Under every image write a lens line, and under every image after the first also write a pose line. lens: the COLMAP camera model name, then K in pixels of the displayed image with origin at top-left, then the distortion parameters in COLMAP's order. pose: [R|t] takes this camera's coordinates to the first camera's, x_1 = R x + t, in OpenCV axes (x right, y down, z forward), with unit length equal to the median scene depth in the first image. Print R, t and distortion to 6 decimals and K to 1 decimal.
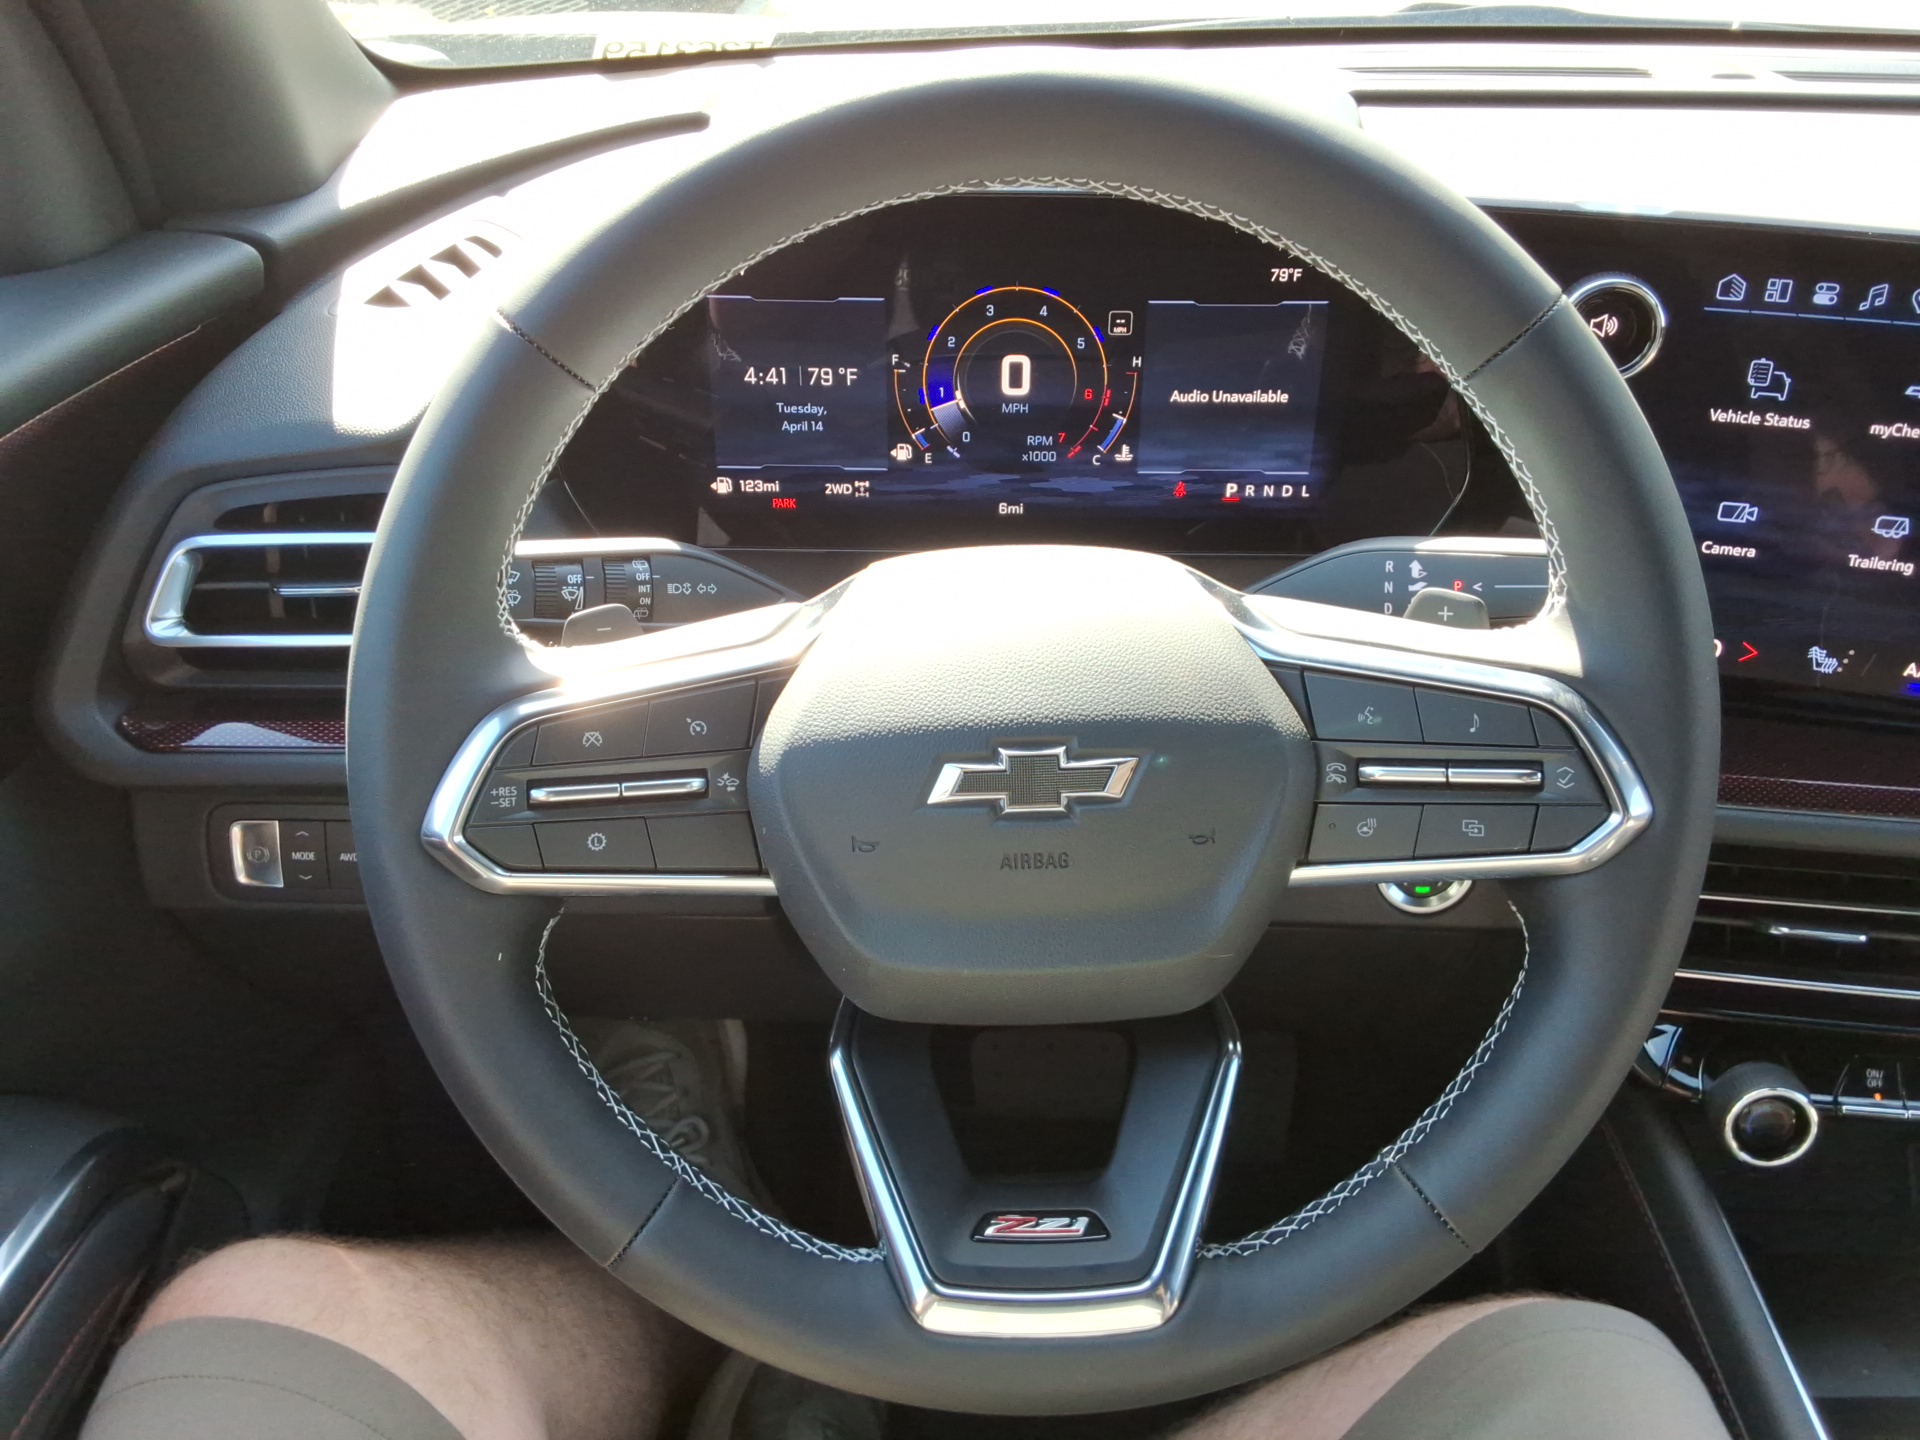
lens RADIAL K [[1545.4, 0, 970.2], [0, 1545.4, 708.3], [0, 0, 1]] dist [0.140933, -0.232908]
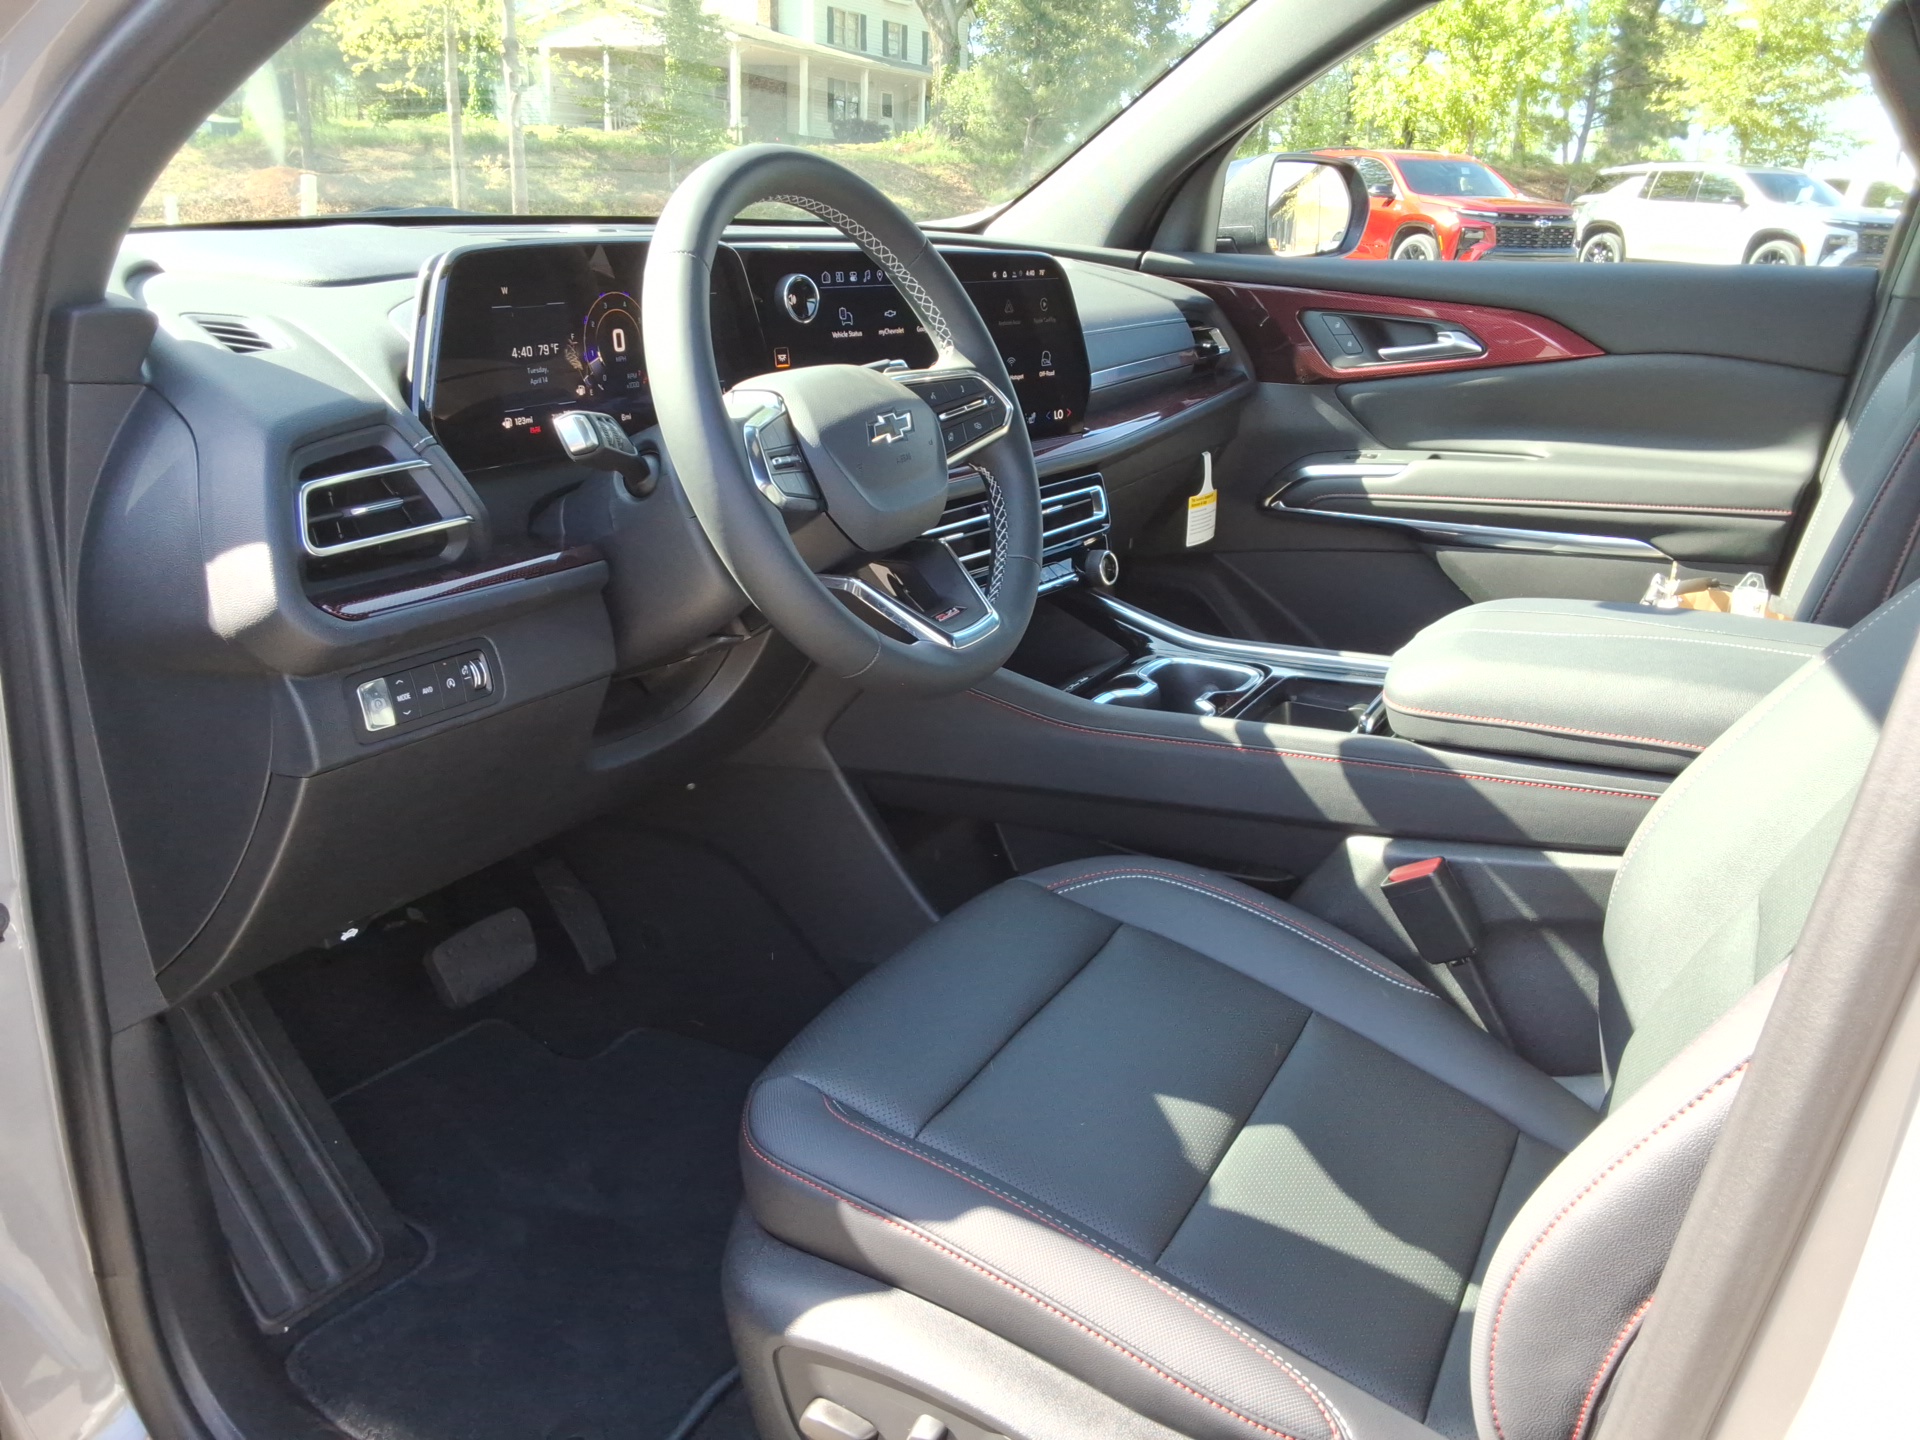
lens RADIAL K [[1544.9, 0, 967.7], [0, 1544.9, 703.8], [0, 0, 1]] dist [0.109447, -0.166597]
pose [[0.479636, -0.274824, 0.833320, -1.442317], [0.422783, 0.904562, 0.054977, 0.251619], [-0.768898, 0.325944, 0.550051, -0.200530]]
